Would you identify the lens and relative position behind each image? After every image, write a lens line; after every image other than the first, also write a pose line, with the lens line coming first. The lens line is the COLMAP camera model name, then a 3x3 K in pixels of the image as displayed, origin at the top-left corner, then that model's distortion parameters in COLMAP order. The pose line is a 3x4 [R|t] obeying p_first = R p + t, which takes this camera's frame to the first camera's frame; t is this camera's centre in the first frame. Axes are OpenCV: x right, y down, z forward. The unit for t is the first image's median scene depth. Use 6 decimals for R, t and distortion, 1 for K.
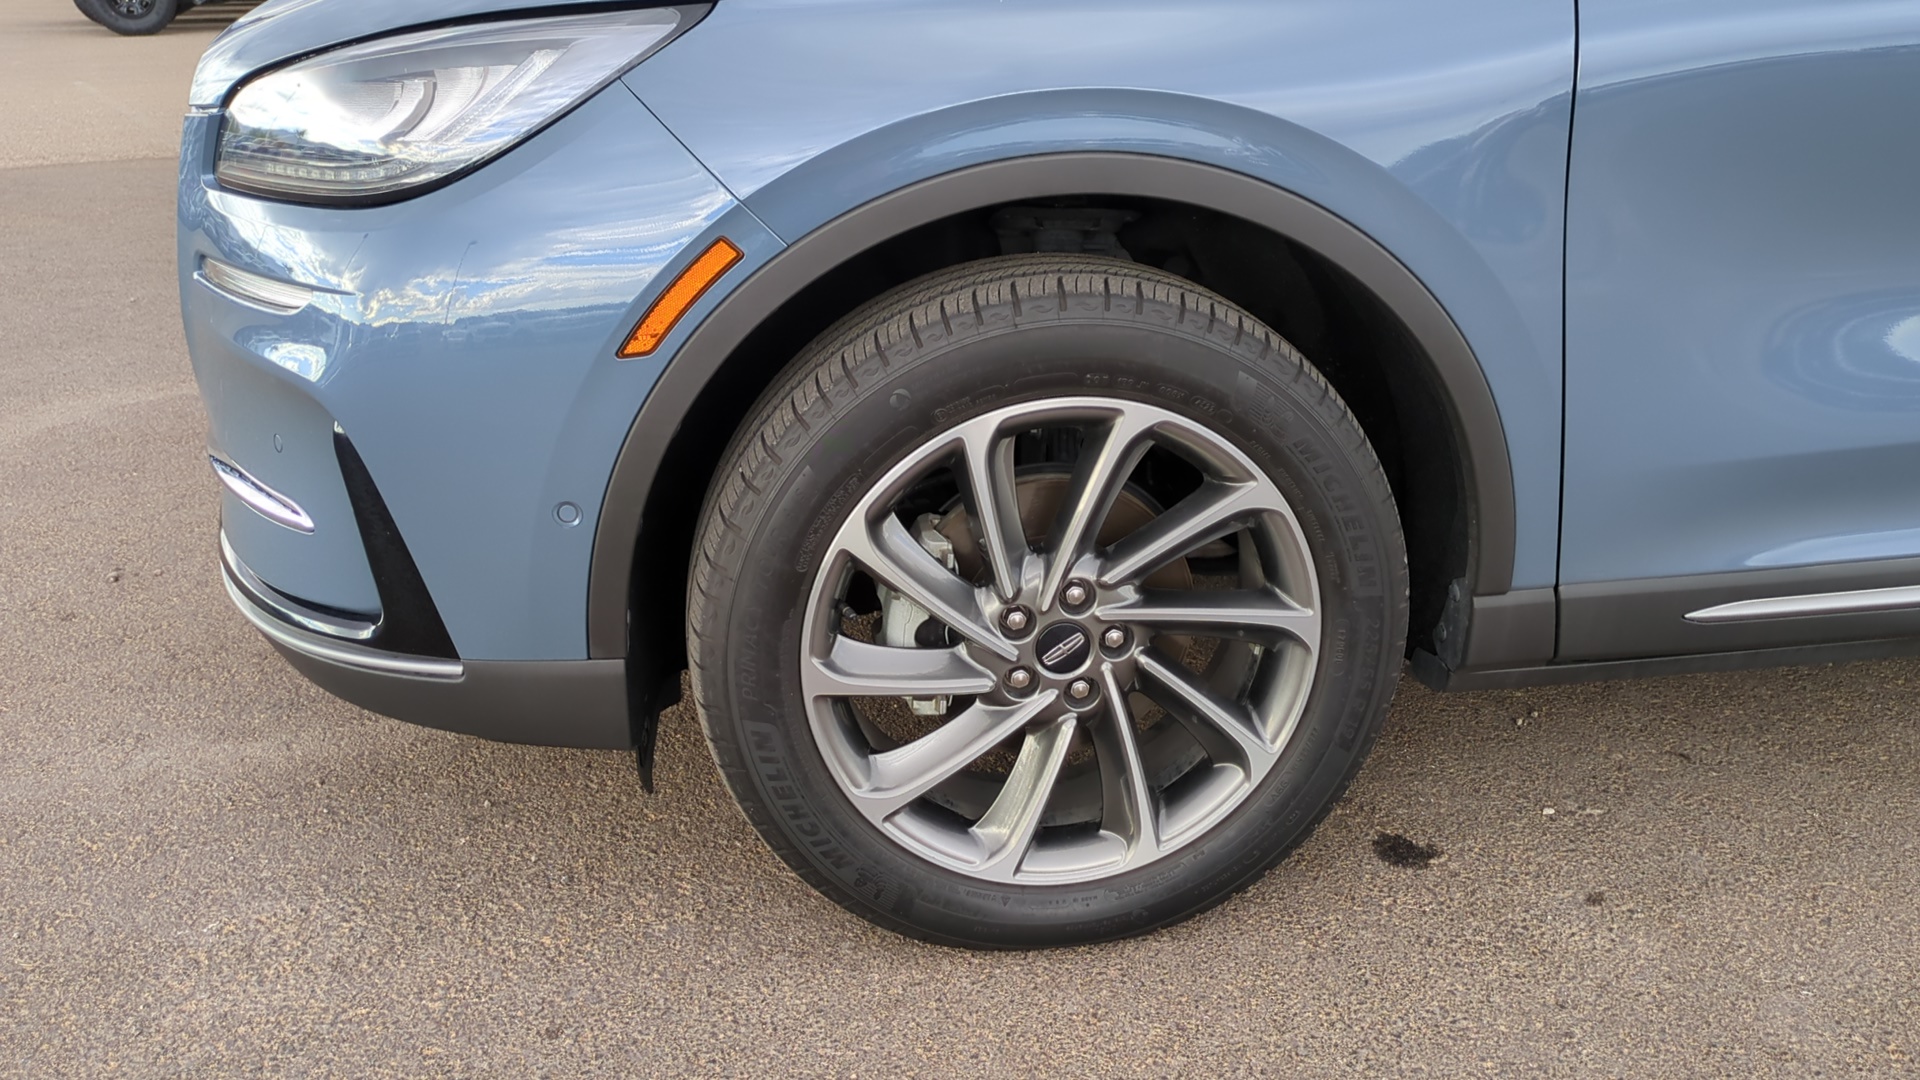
lens RADIAL K [[1643.8, 0, 959.6], [0, 1643.8, 543.9], [0, 0, 1]] dist [0.037783, -0.055313]
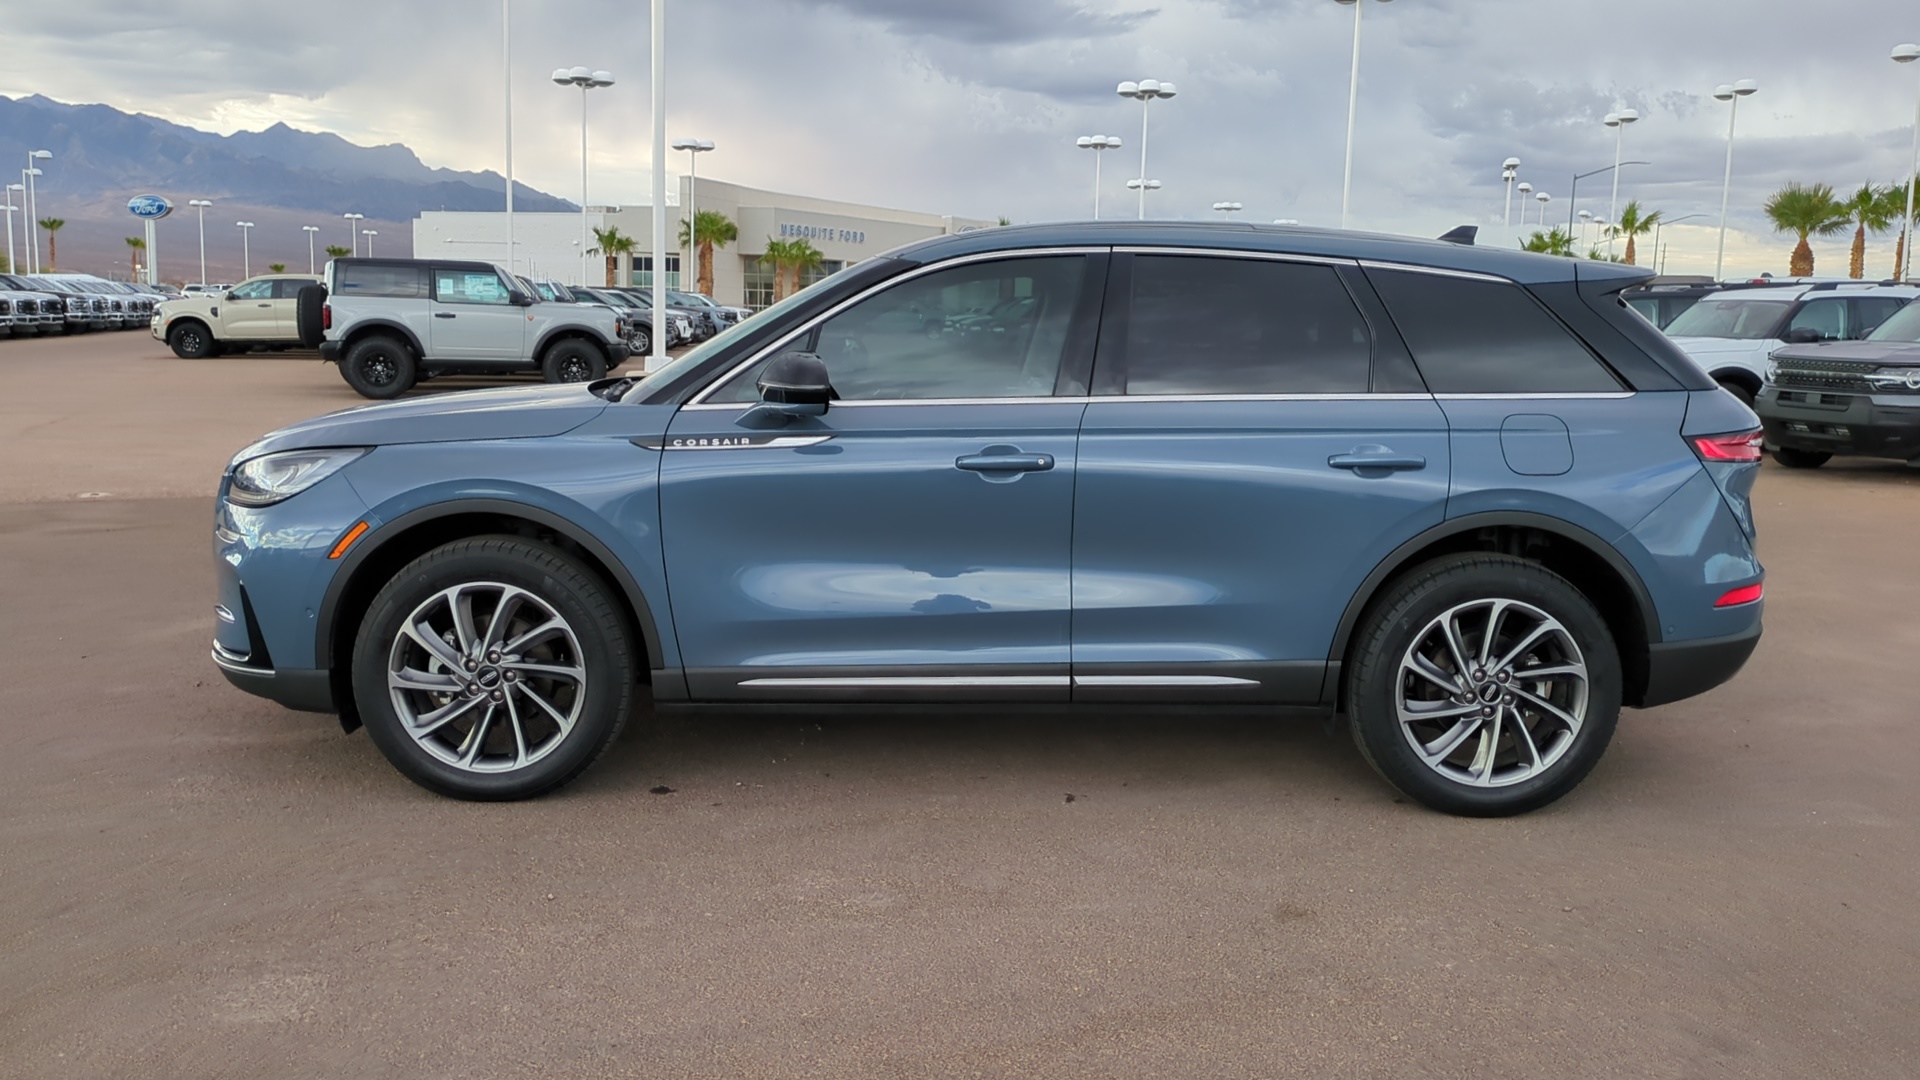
lens RADIAL K [[1729.4, 0, 962.0], [0, 1729.4, 544.2], [0, 0, 1]] dist [0.079965, -0.005217]
pose [[0.987559, 0.039643, -0.152170, 1.254279], [-0.071262, 0.975454, -0.208355, 0.390162], [0.140175, 0.216607, 0.966143, -1.695618]]
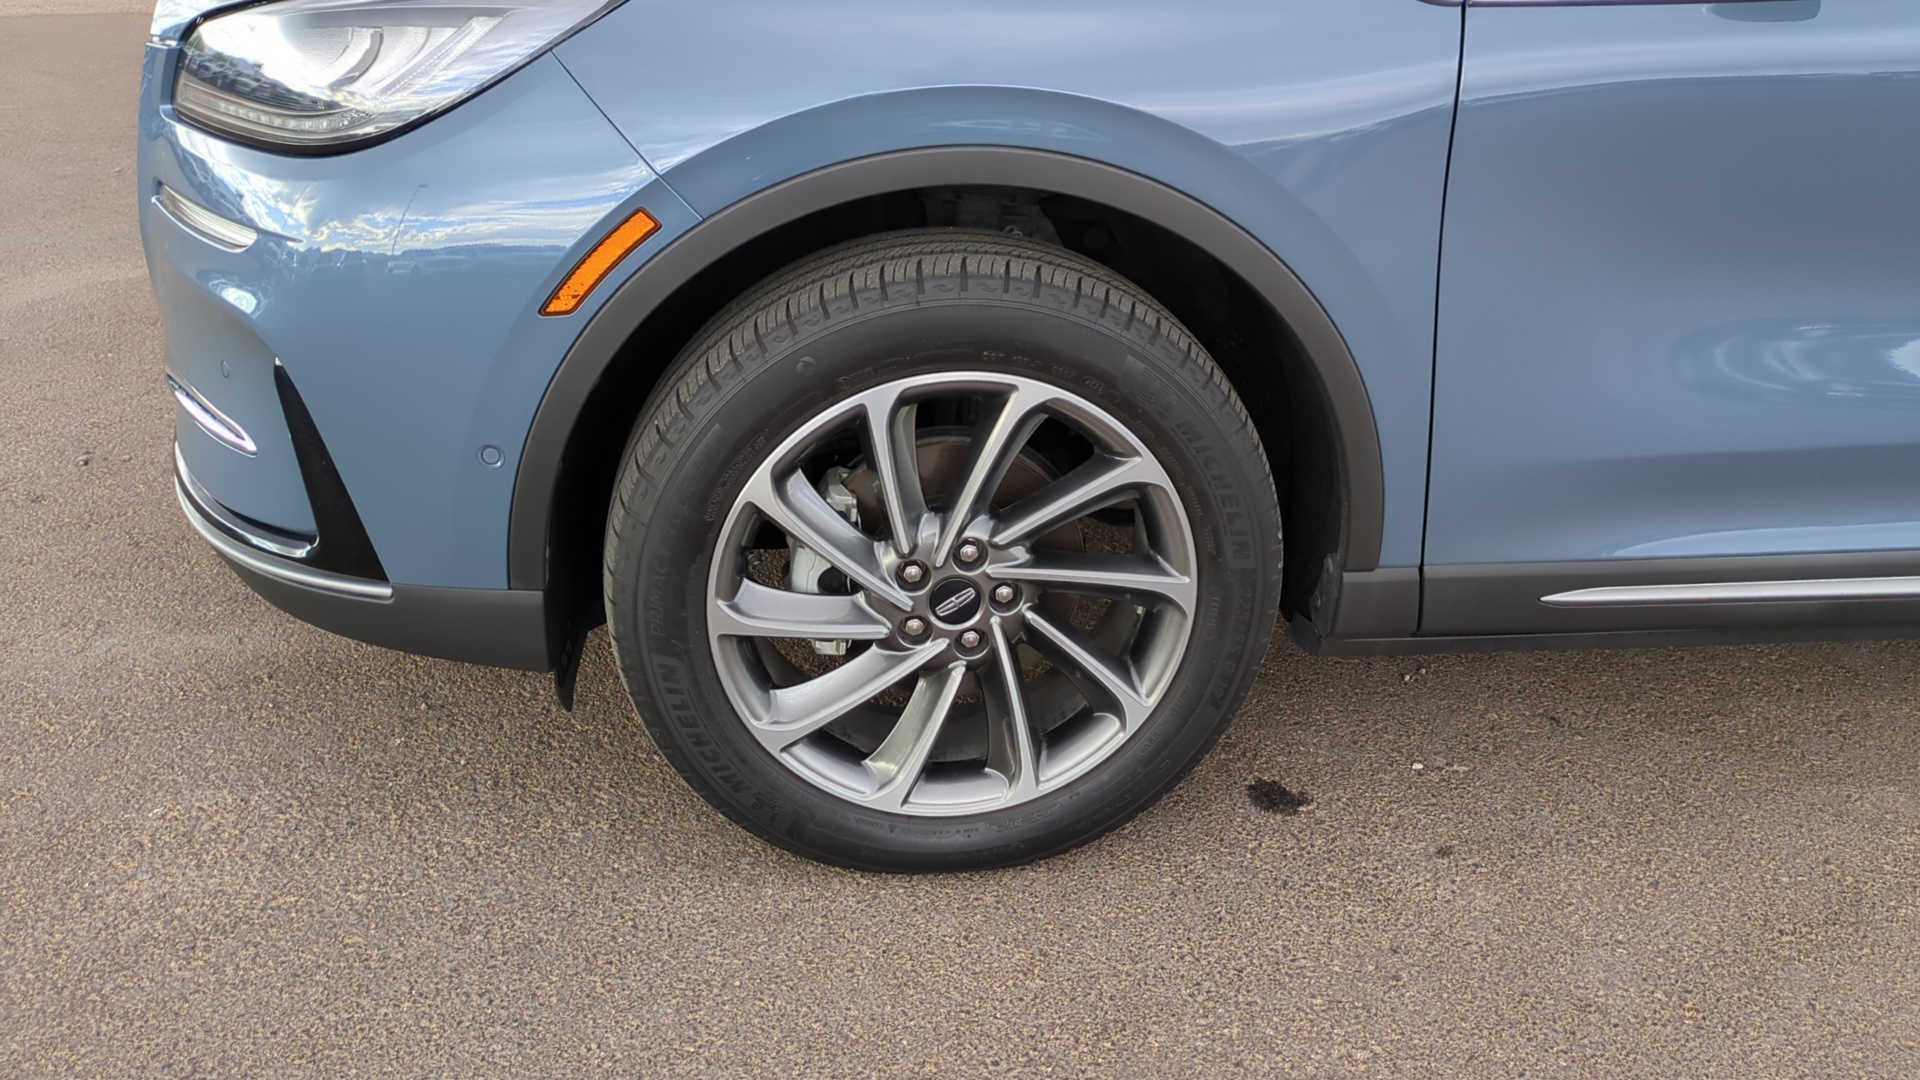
lens RADIAL K [[1646.2, 0, 969.9], [0, 1646.2, 541.1], [0, 0, 1]] dist [0.036754, -0.059659]
pose [[0.998515, 0.053818, 0.008439, 0.061288], [-0.054264, 0.996279, 0.066963, -0.047975], [-0.004803, -0.067321, 0.997720, -0.068376]]
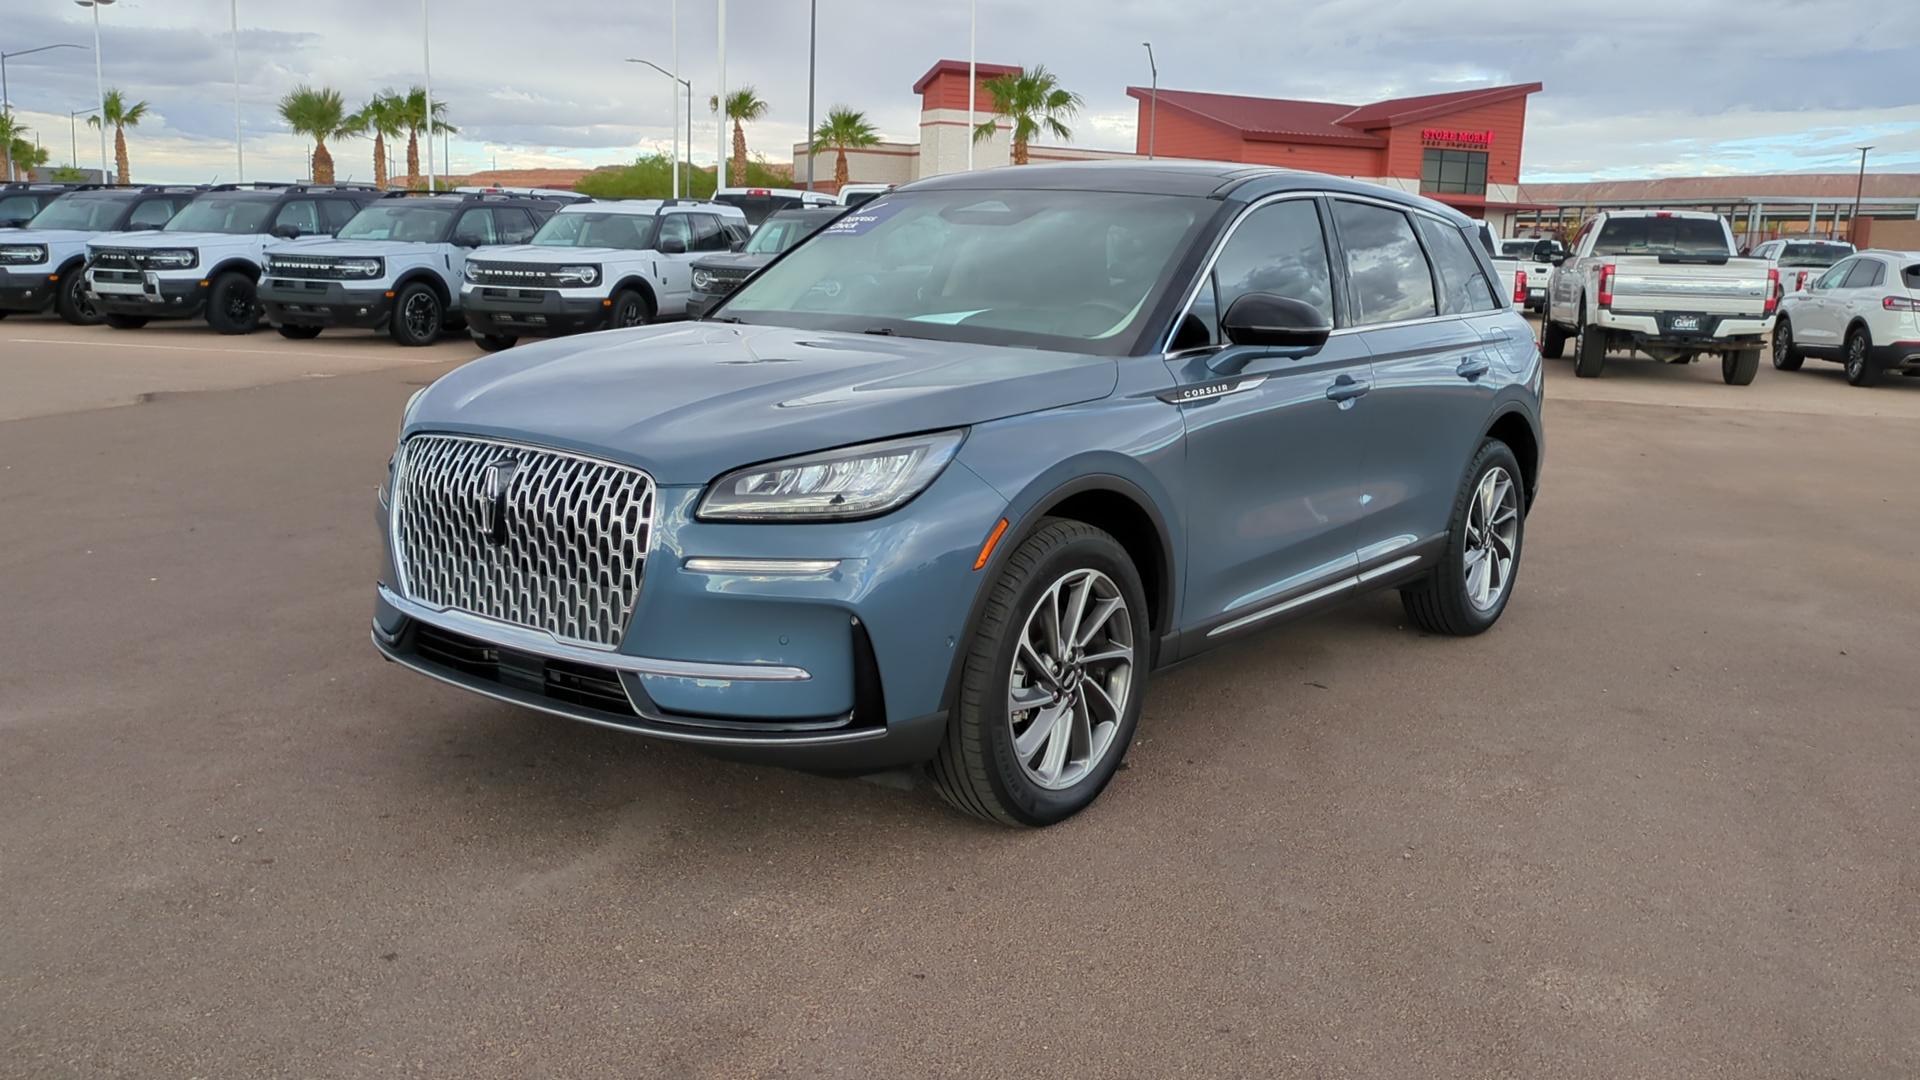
lens RADIAL K [[1657.1, 0, 962.4], [0, 1657.1, 532.6], [0, 0, 1]] dist [0.052932, -0.090593]
pose [[0.729337, -0.096879, 0.677261, -1.646674], [0.205016, 0.975380, -0.081256, 0.022428], [-0.652715, 0.198112, 0.731242, -0.685180]]
